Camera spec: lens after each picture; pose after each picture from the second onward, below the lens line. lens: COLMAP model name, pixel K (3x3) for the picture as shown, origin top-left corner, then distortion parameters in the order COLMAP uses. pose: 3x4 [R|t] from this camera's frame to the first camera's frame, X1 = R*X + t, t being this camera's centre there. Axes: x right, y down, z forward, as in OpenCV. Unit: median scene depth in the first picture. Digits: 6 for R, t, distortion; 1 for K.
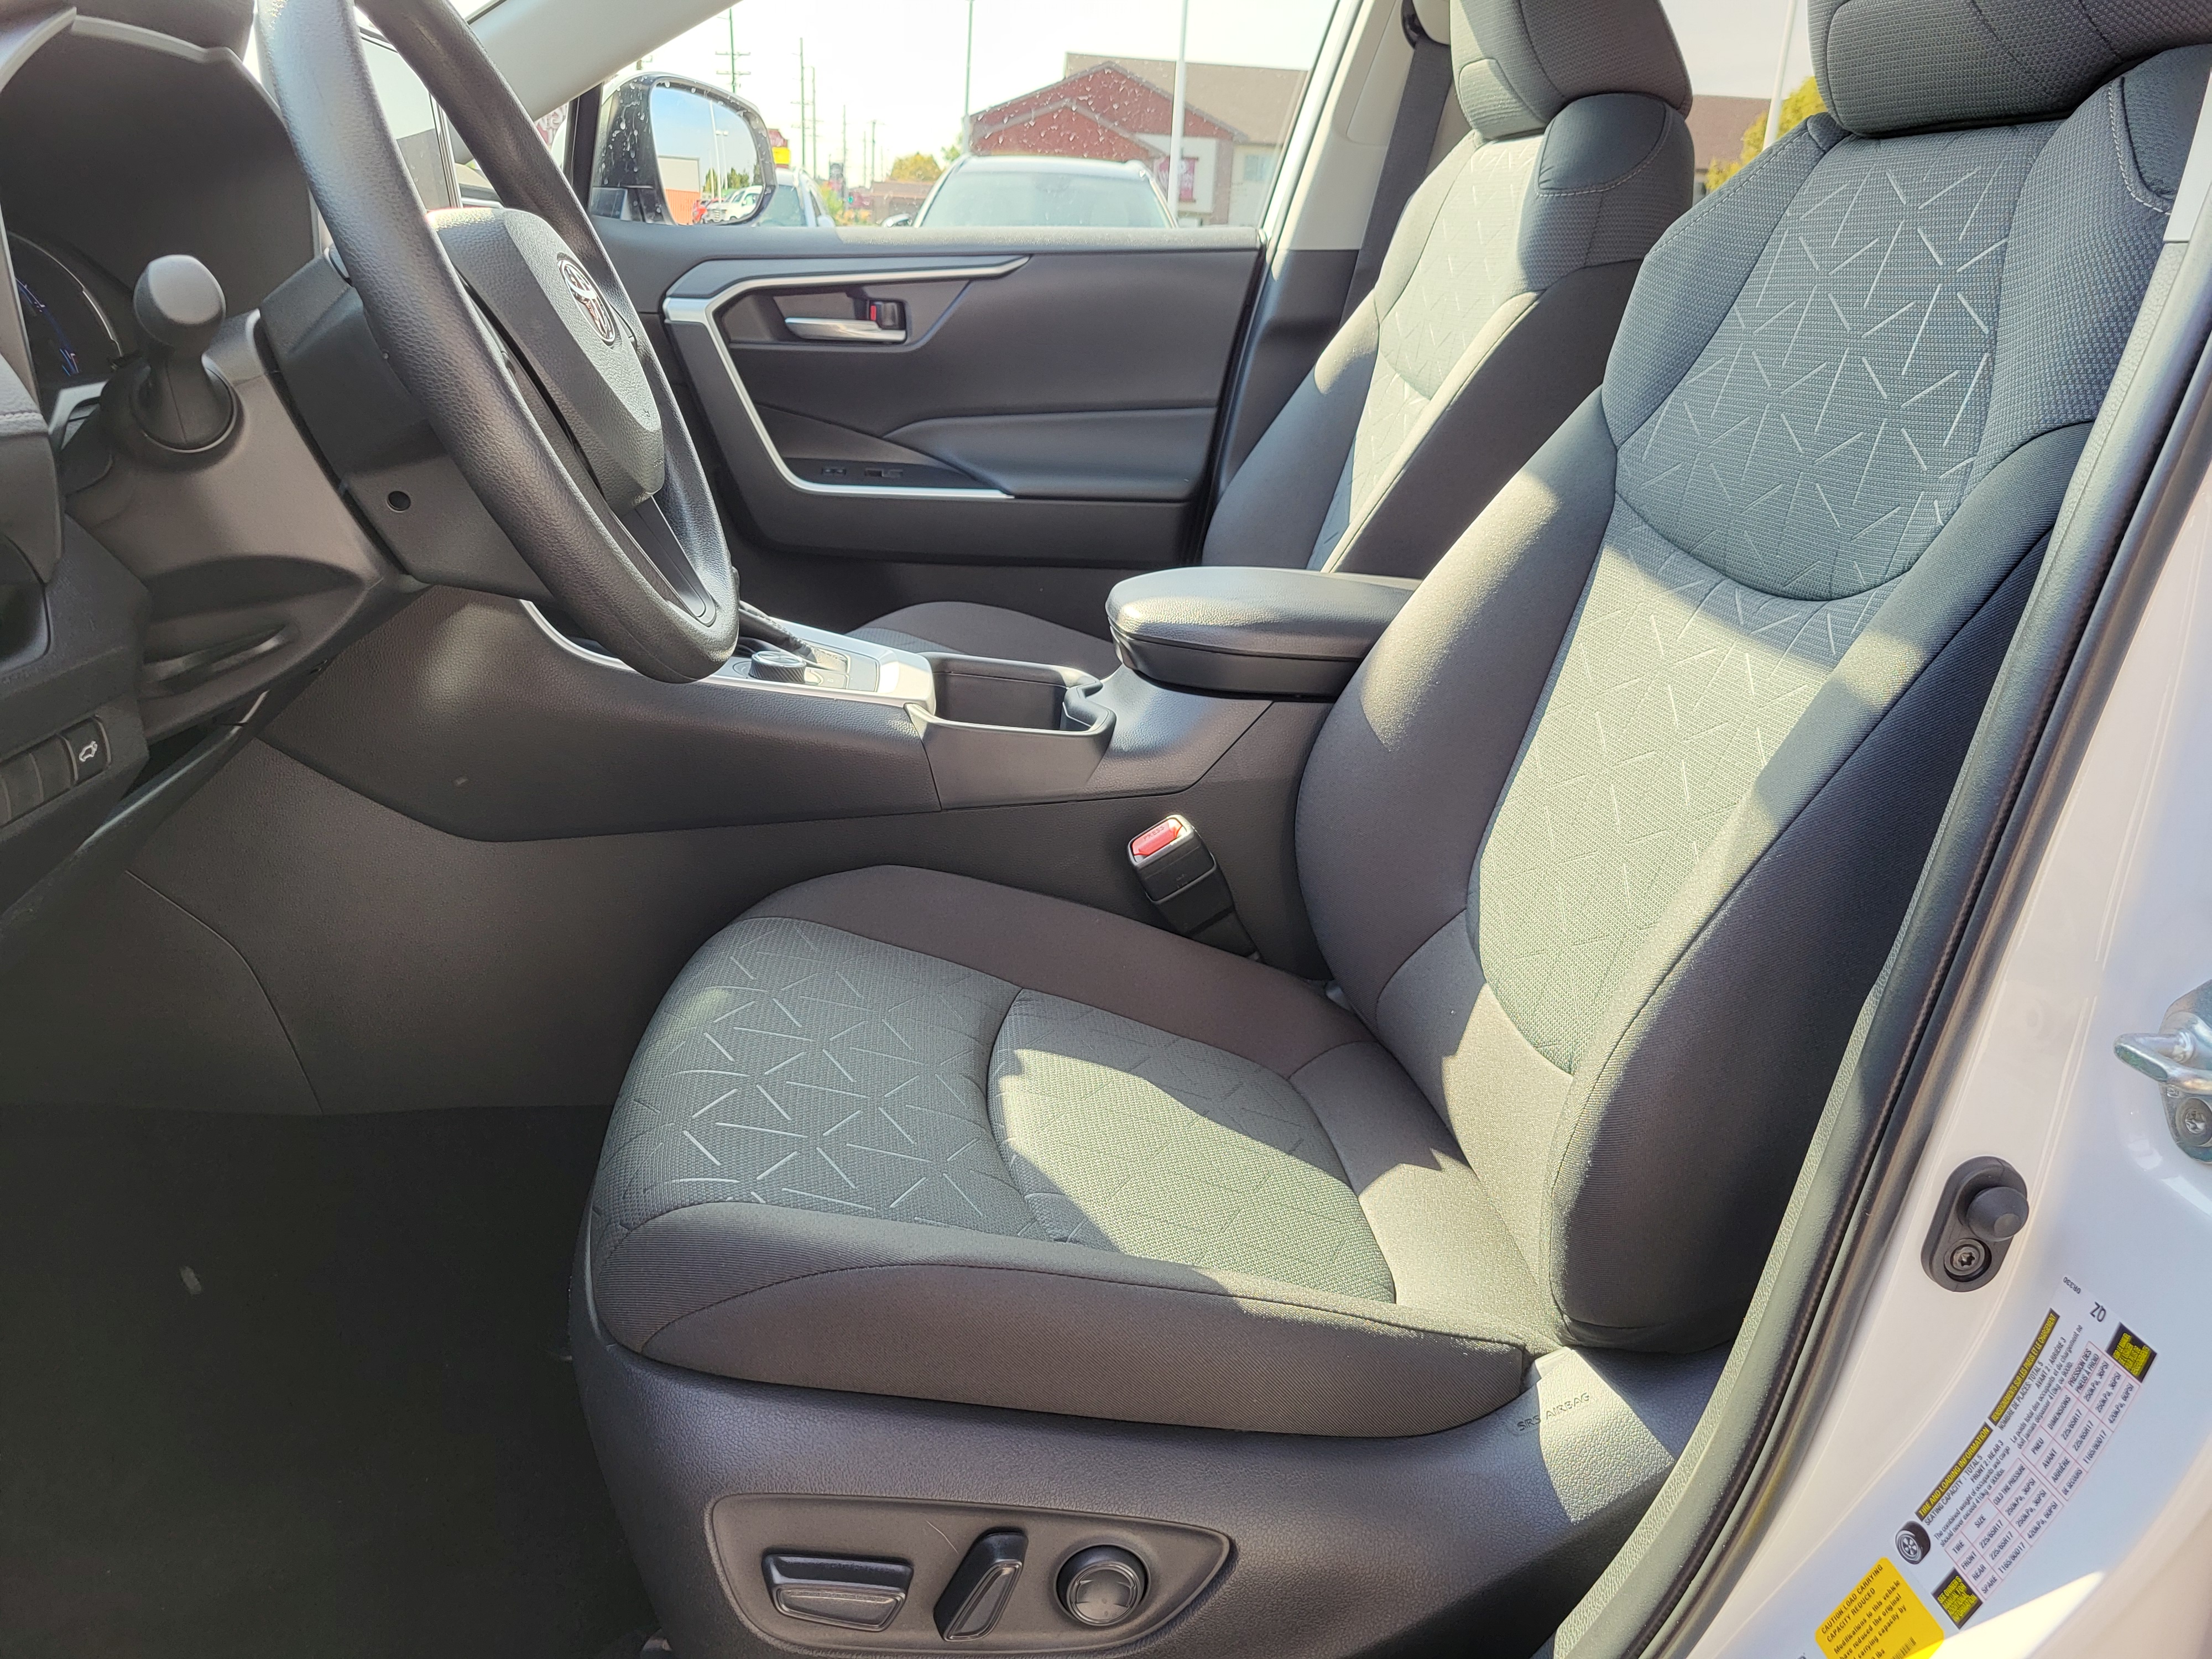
lens RADIAL K [[1710.9, 0, 1110.0], [0, 1710.9, 821.1], [0, 0, 1]] dist [0.009427, 0.003626]
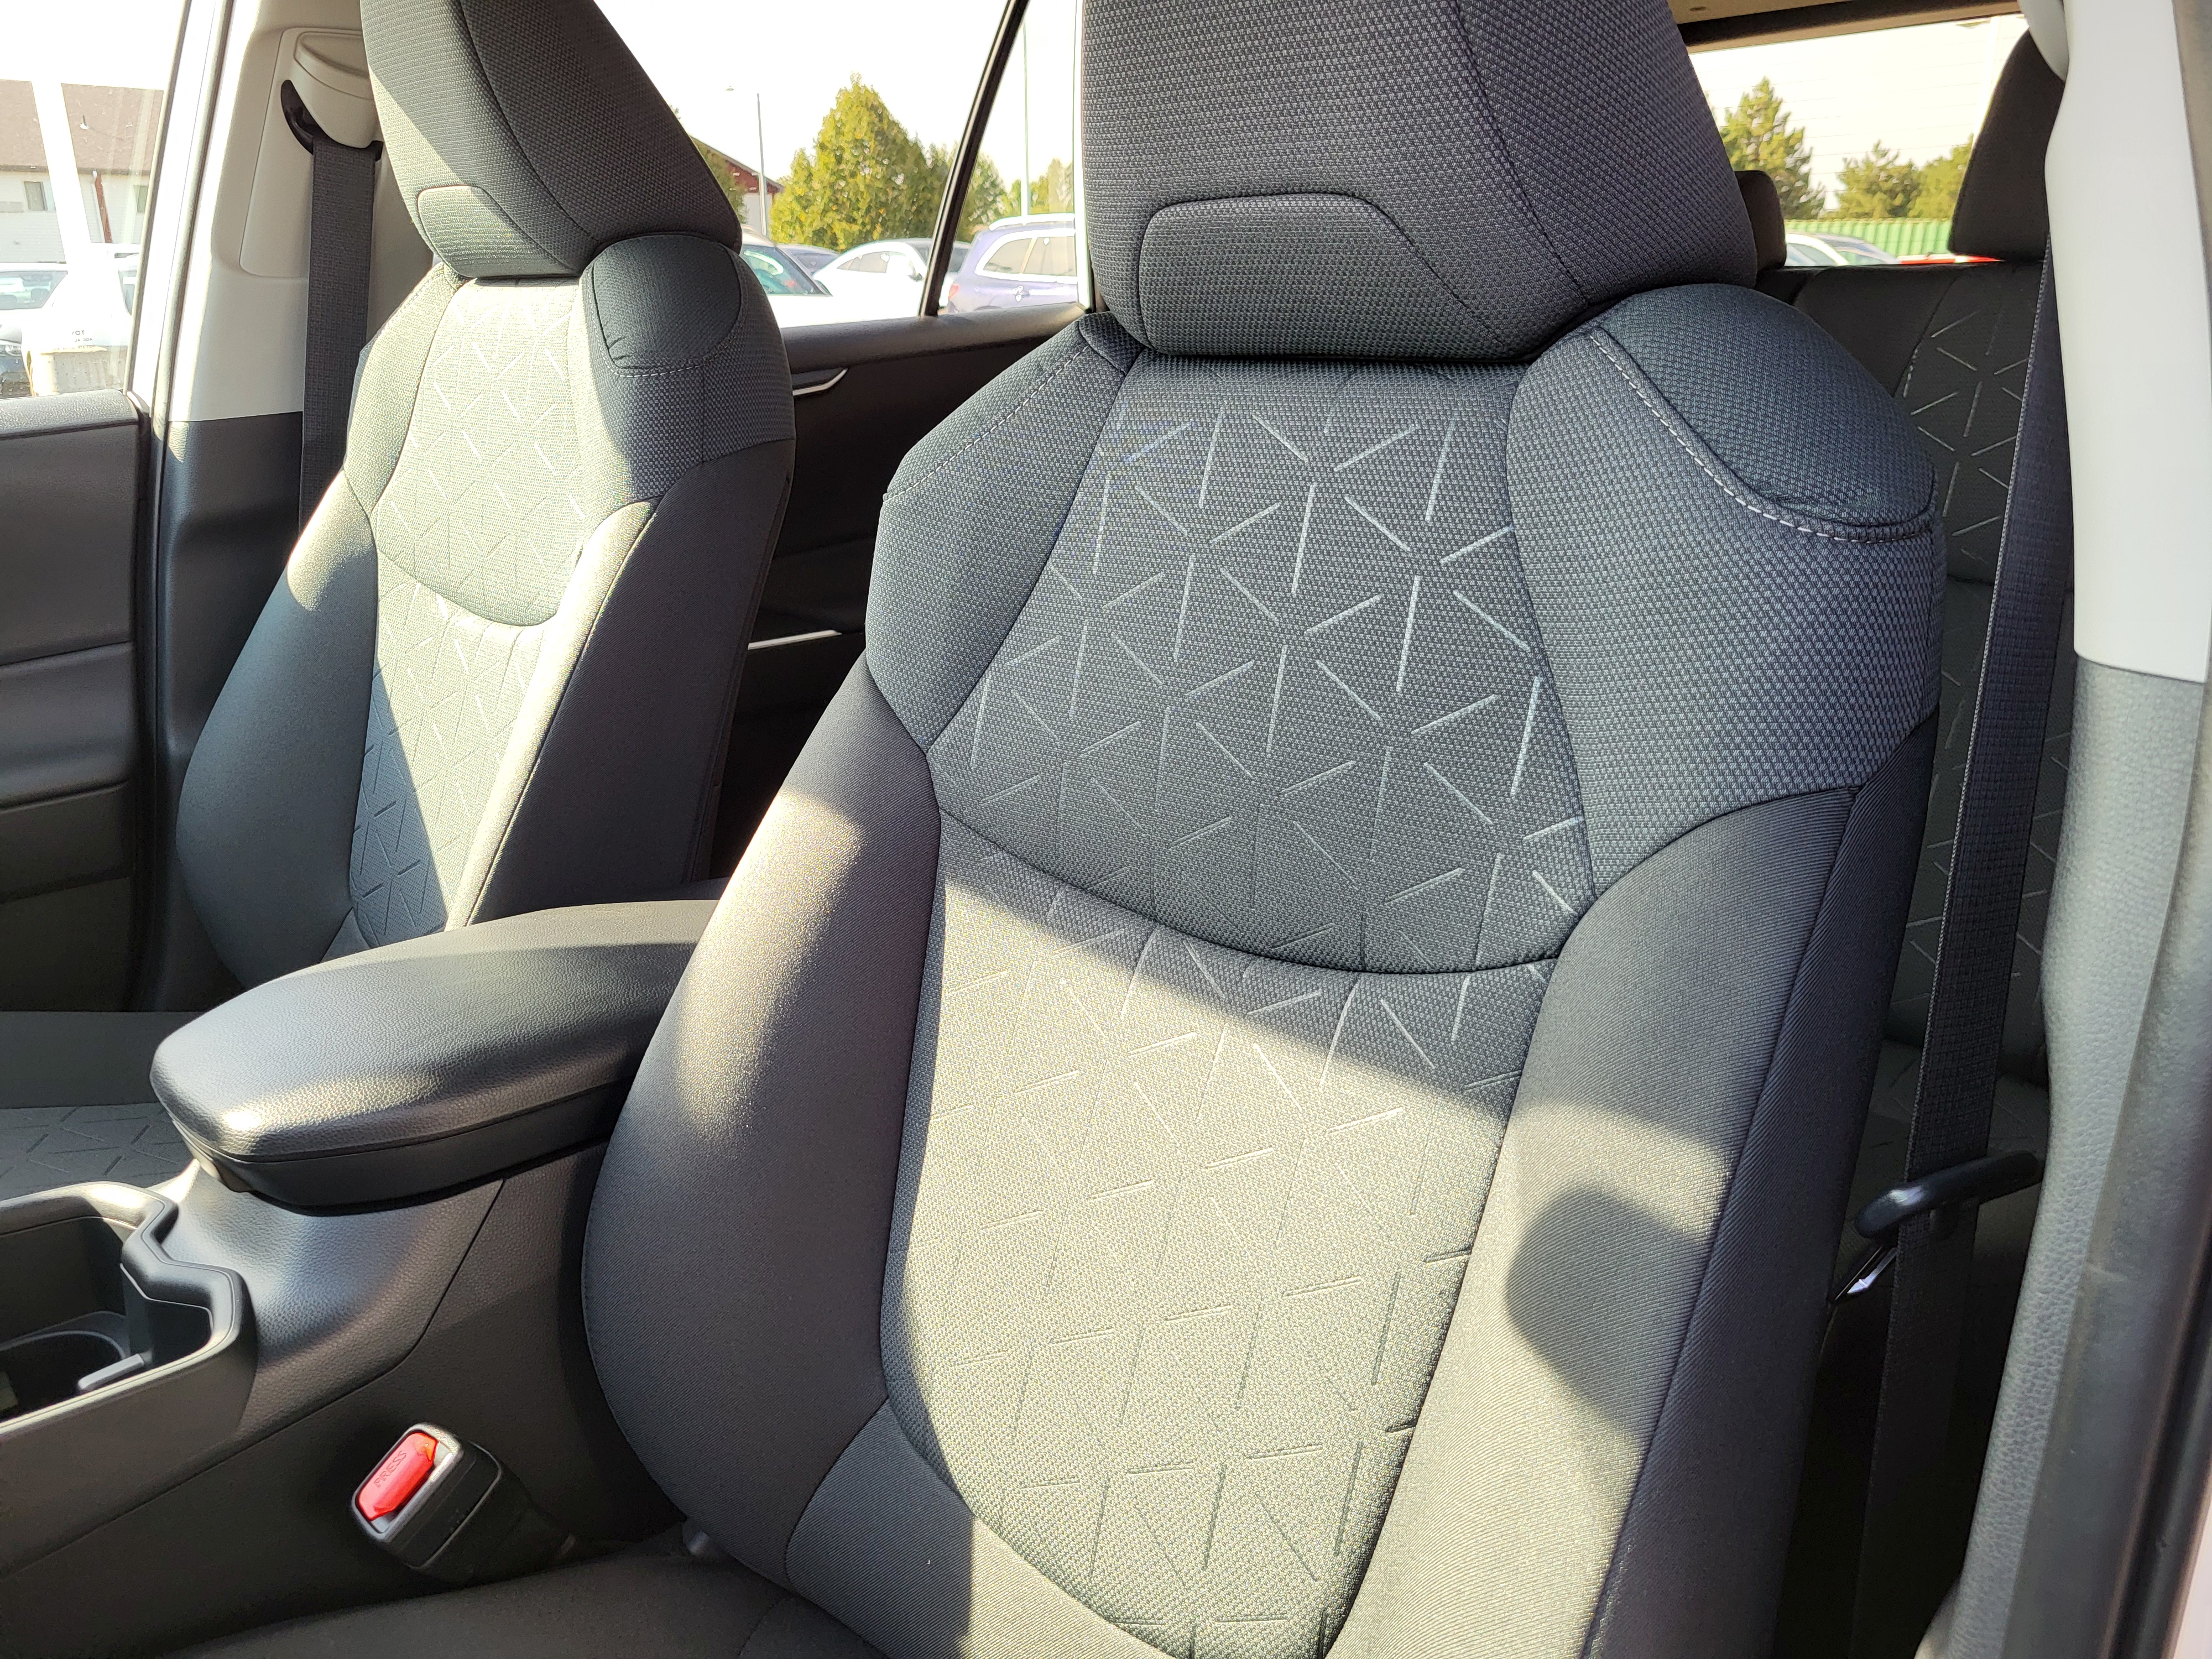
lens RADIAL K [[1664.8, 0, 1115.0], [0, 1664.8, 814.2], [0, 0, 1]] dist [0.030659, 0.001040]
pose [[0.781636, -0.232719, 0.578694, -0.064634], [0.236844, 0.969038, 0.069791, -0.197531], [-0.577018, 0.082509, 0.812553, 0.313034]]
